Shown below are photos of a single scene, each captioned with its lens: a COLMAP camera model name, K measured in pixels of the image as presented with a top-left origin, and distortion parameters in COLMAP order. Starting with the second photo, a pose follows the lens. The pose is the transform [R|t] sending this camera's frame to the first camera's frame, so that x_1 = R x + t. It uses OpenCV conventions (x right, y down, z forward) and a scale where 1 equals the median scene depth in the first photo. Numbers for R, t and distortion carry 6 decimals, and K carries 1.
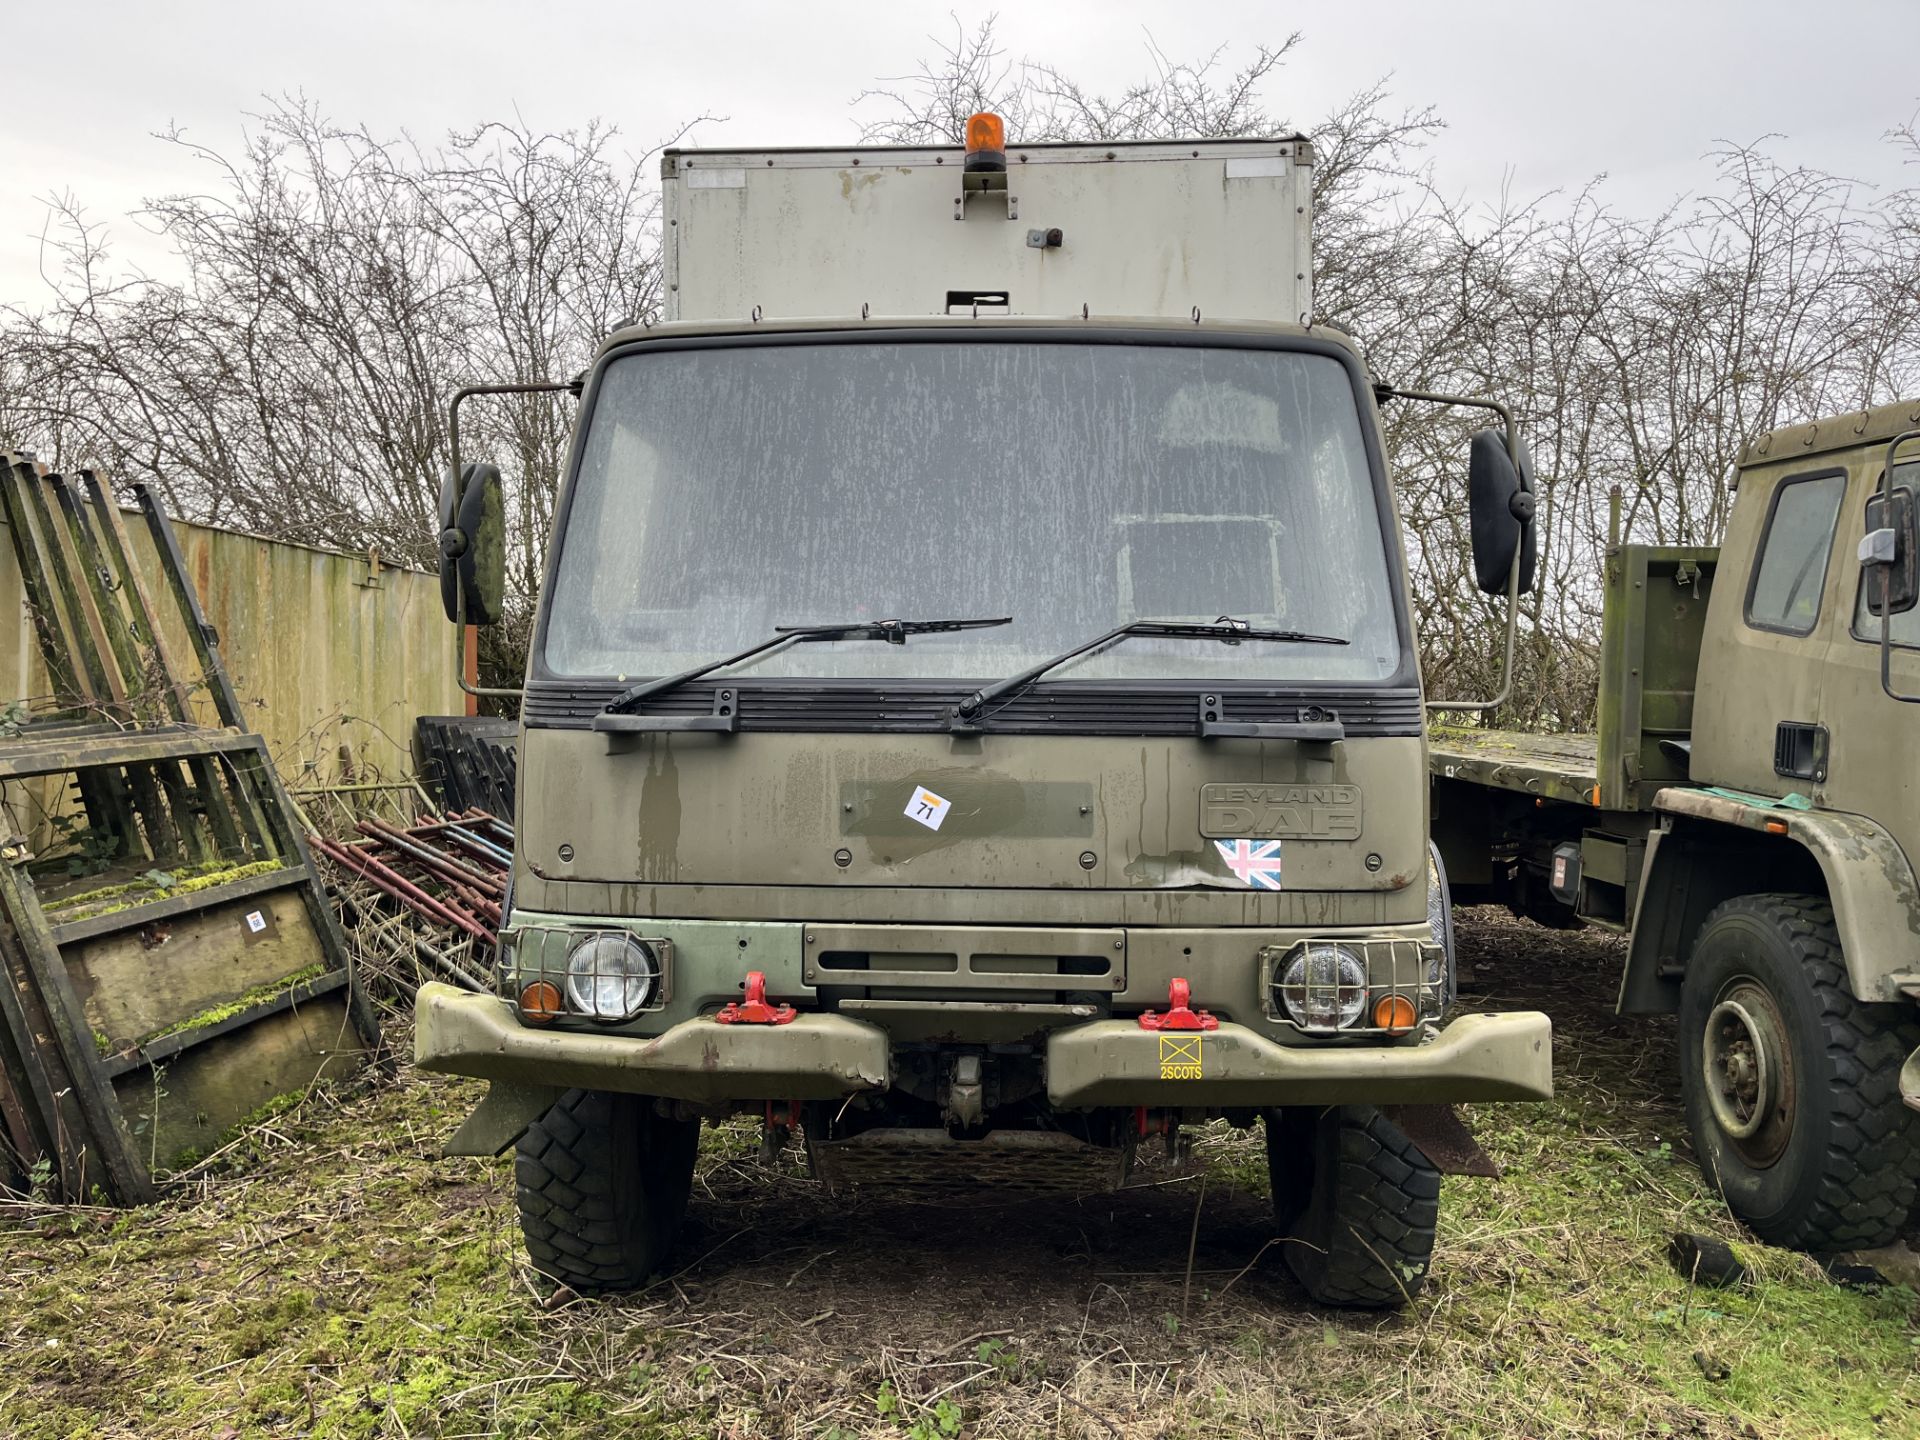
lens RADIAL K [[1454.9, 0, 951.7], [0, 1454.9, 690.3], [0, 0, 1]] dist [0.045926, -0.002923]
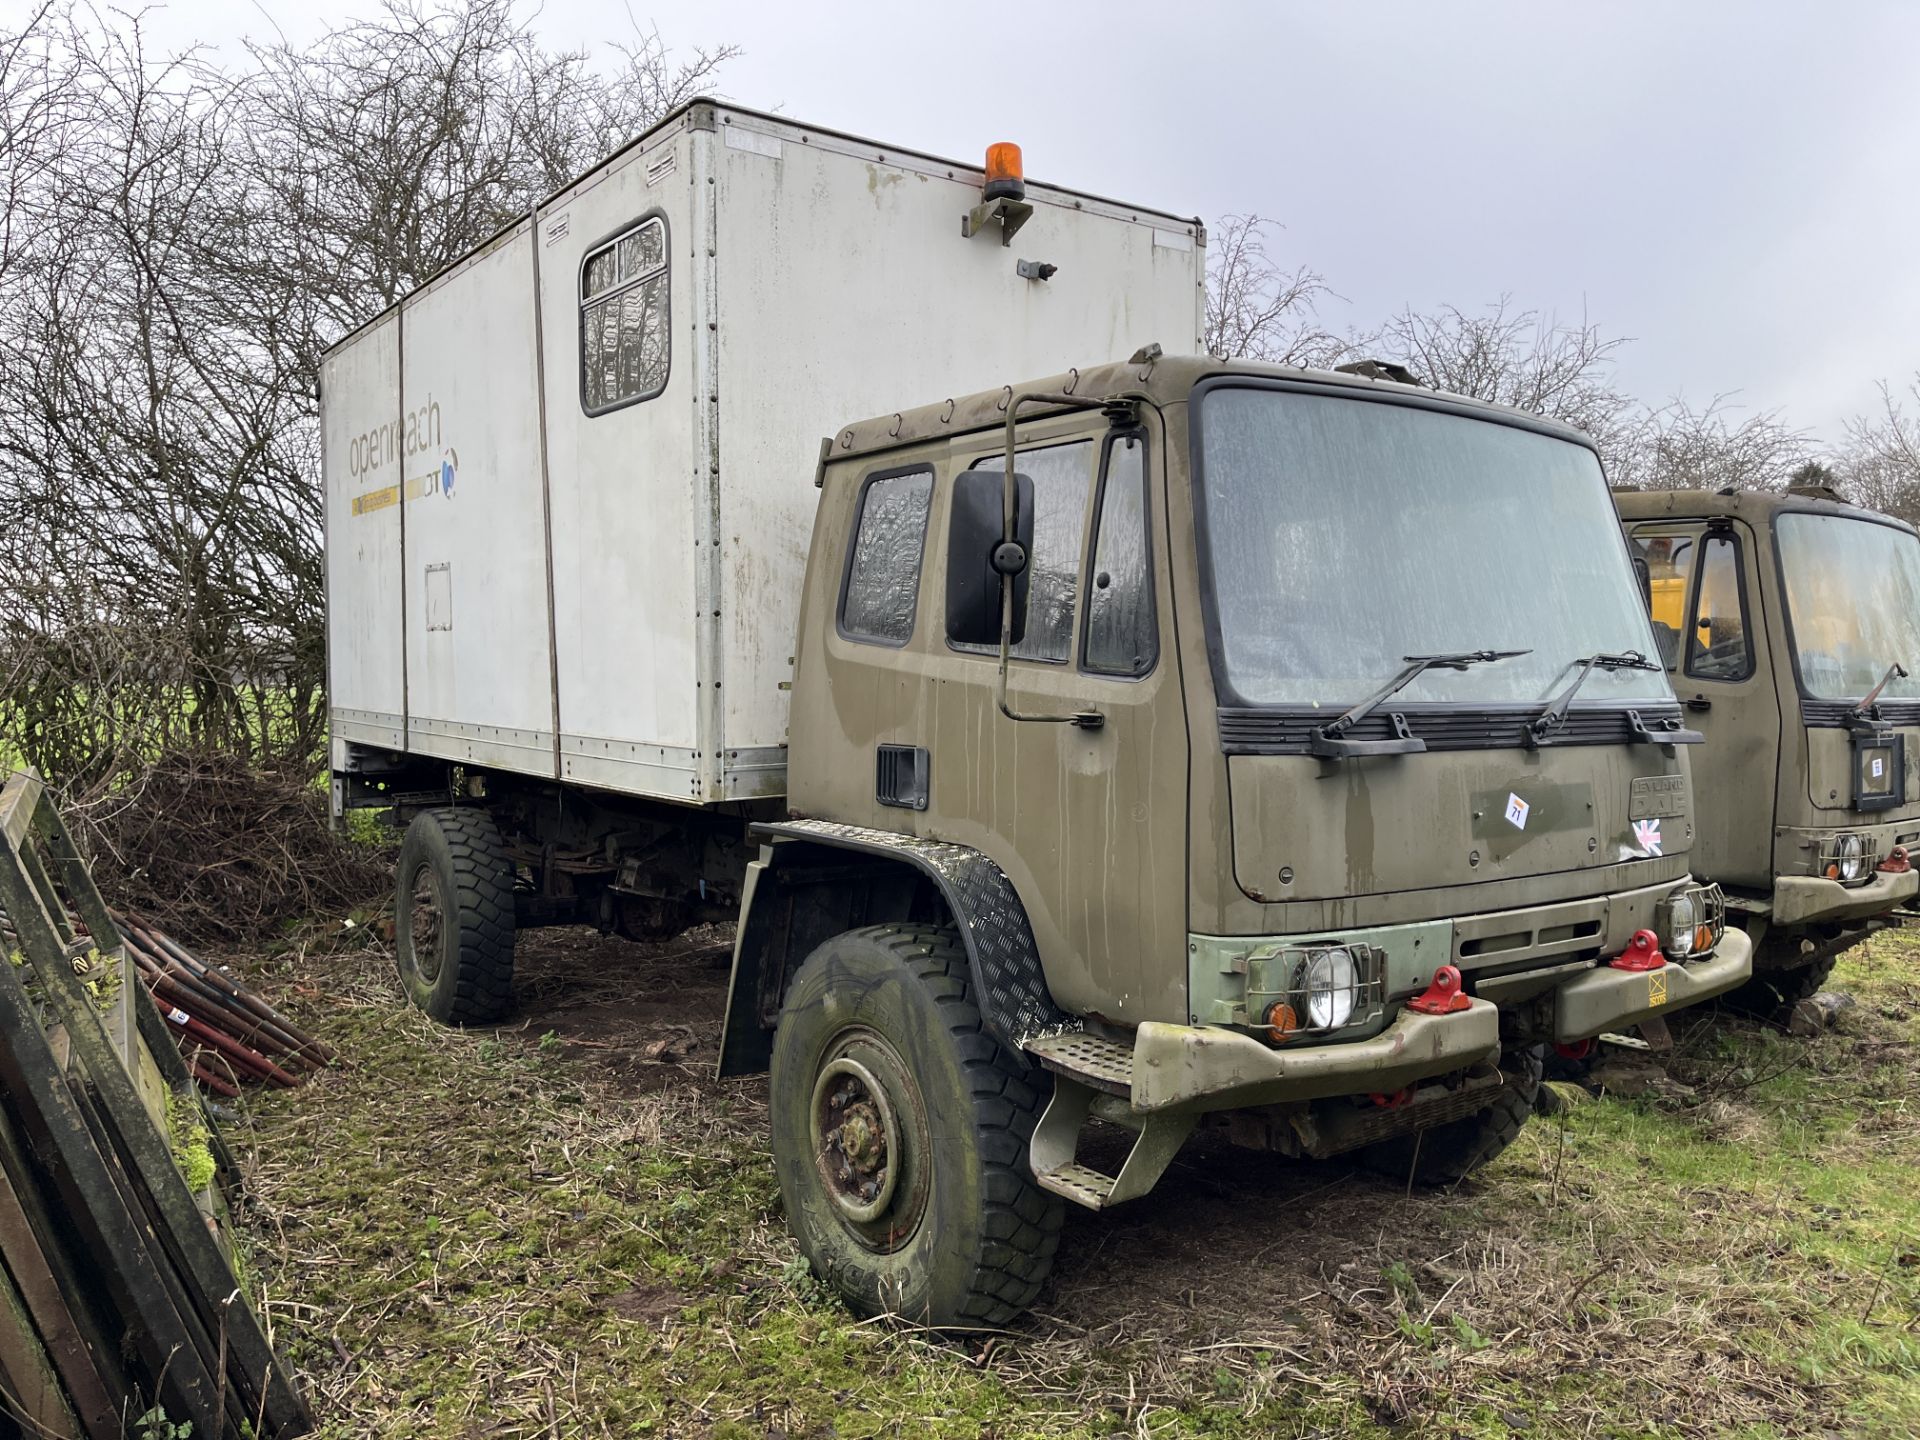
lens RADIAL K [[1471.4, 0, 961.7], [0, 1471.4, 668.5], [0, 0, 1]] dist [0.037956, -0.003813]
pose [[0.778156, -0.001339, 0.628069, -1.118880], [0.000108, 0.999998, 0.001999, -0.037550], [-0.628071, -0.001488, 0.778155, 0.341281]]
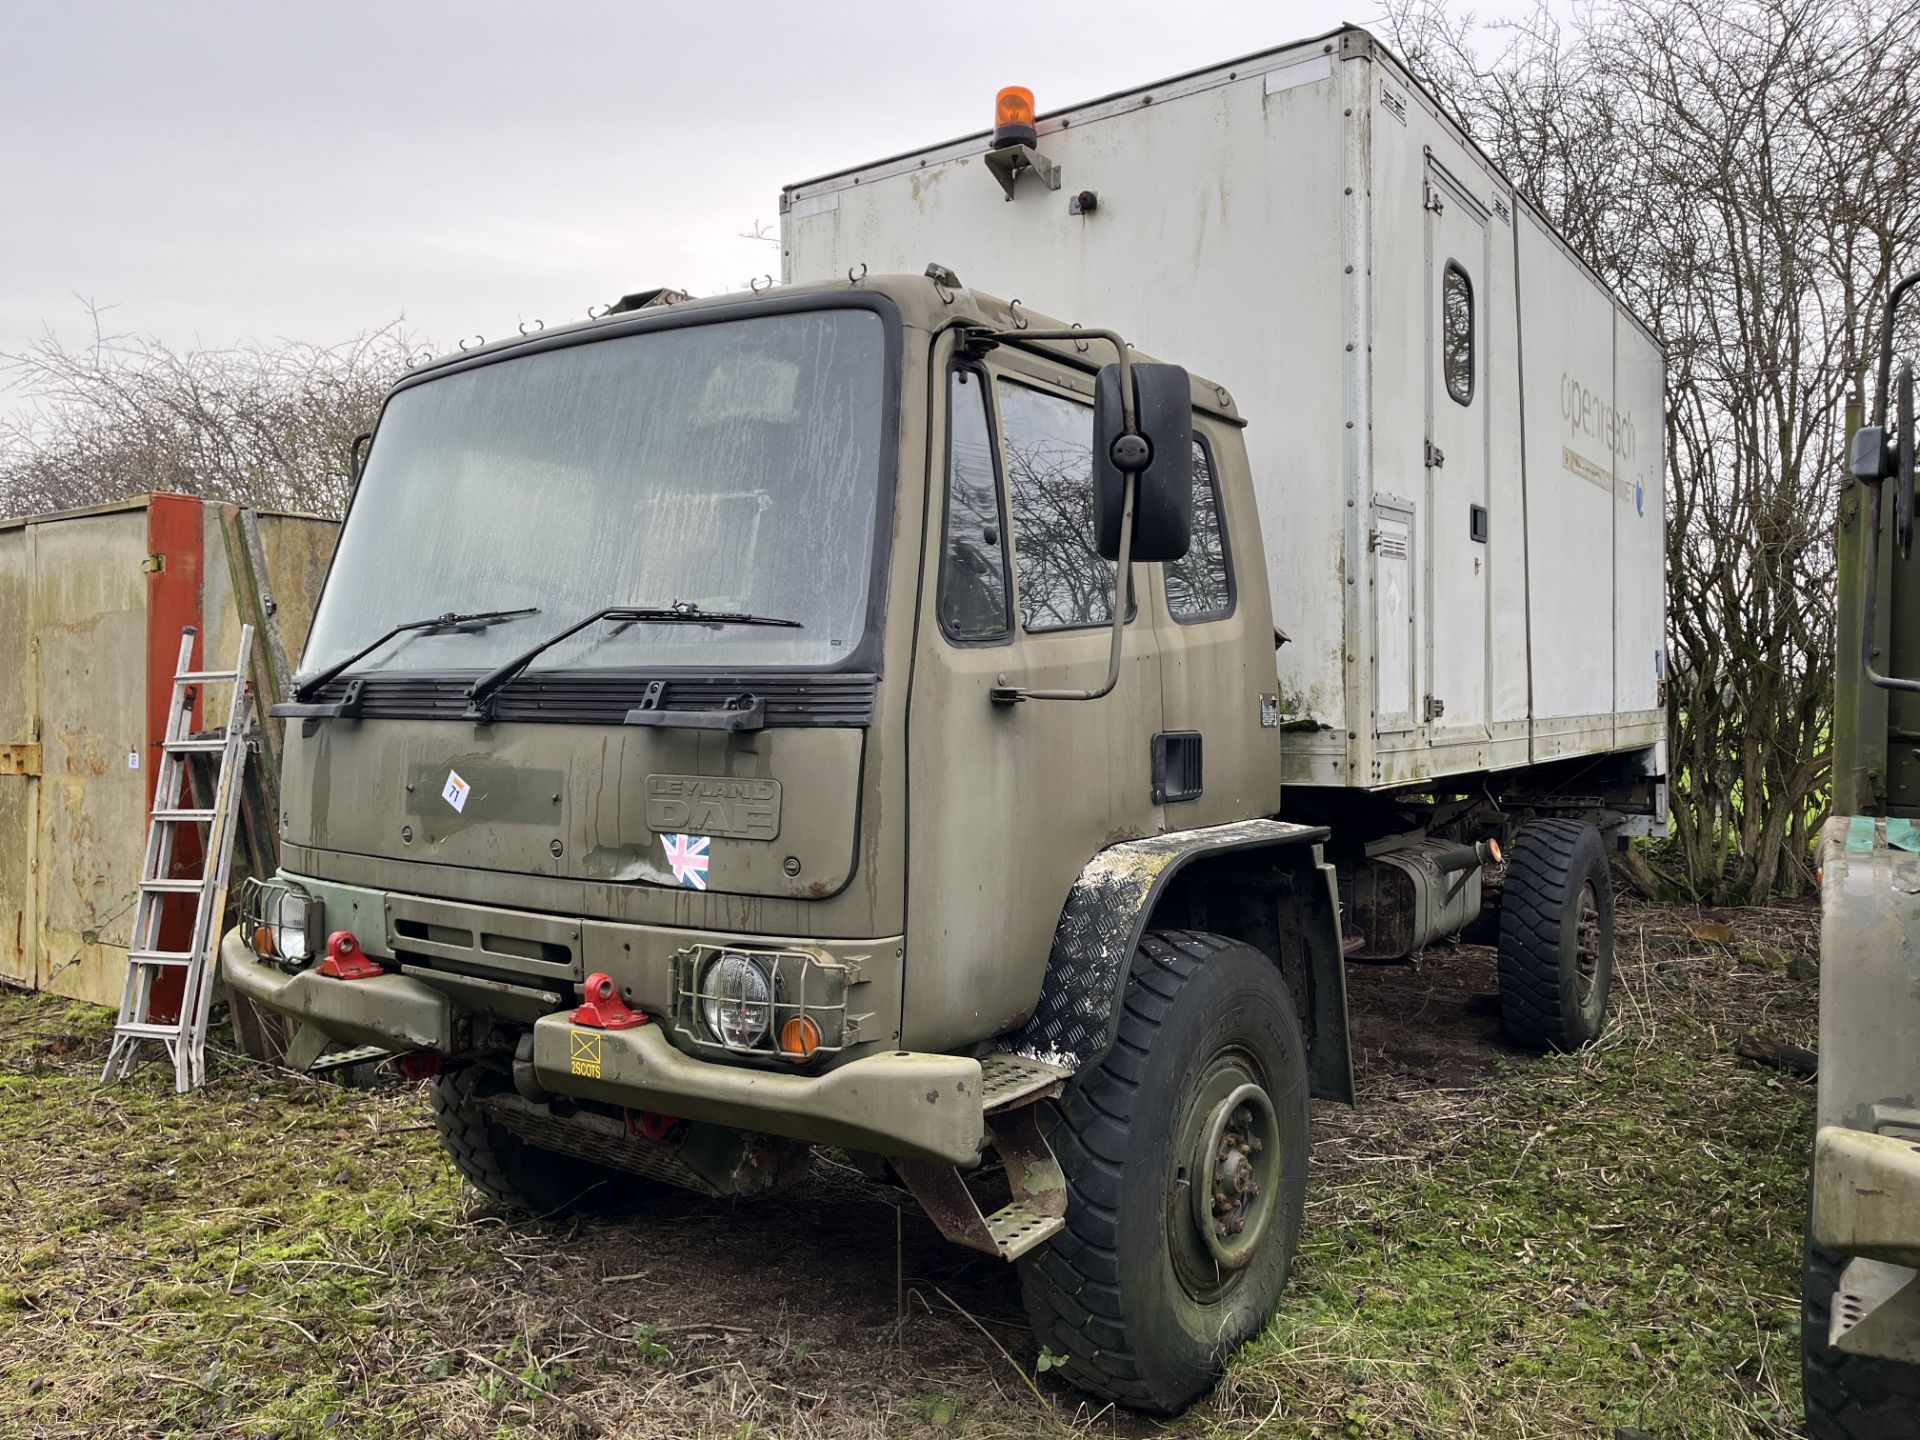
lens RADIAL K [[1436.4, 0, 963.3], [0, 1436.4, 681.1], [0, 0, 1]] dist [0.046537, -0.003750]
pose [[0.842578, -0.007994, -0.538514, 0.853533], [0.002211, 0.999933, -0.011383, 0.013744], [0.538569, 0.008401, 0.842539, 0.309241]]
